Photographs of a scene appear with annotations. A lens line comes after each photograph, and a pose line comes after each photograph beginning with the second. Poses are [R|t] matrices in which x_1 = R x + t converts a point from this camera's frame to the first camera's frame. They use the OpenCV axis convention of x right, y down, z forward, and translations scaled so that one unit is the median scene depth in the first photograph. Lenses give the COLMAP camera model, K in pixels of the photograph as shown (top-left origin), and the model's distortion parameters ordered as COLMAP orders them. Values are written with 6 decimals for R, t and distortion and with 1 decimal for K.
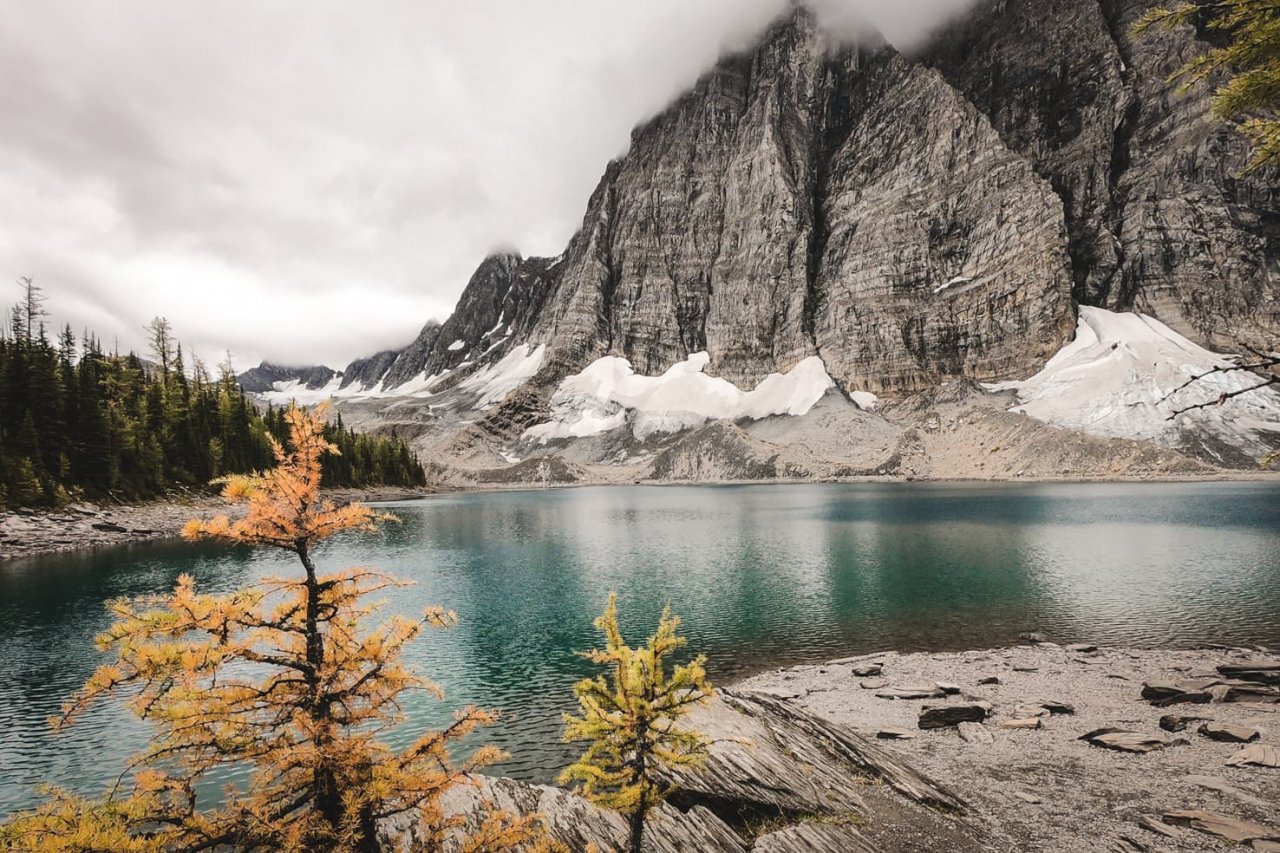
lens RADIAL K [[646.1, 0, 640.7], [0, 646.1, 479.7], [0, 0, 1]] dist [-0.002128, -0.000142]
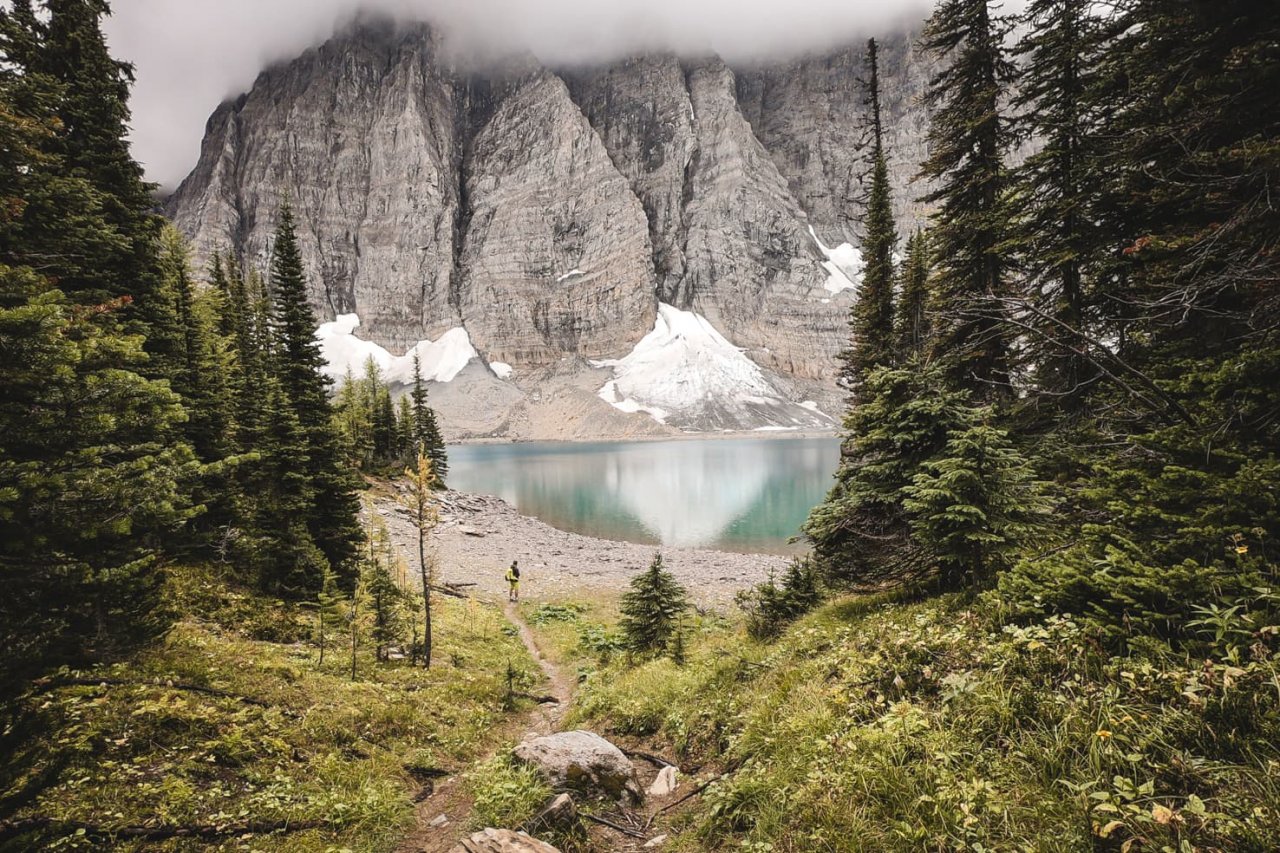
lens RADIAL K [[646.1, 0, 640.7], [0, 646.1, 479.7], [0, 0, 1]] dist [-0.002128, -0.000142]
pose [[0.881849, -0.048994, 0.468981, 0.008389], [0.015961, 0.997119, 0.074154, -0.006939], [-0.471263, -0.057907, 0.880090, -0.145652]]
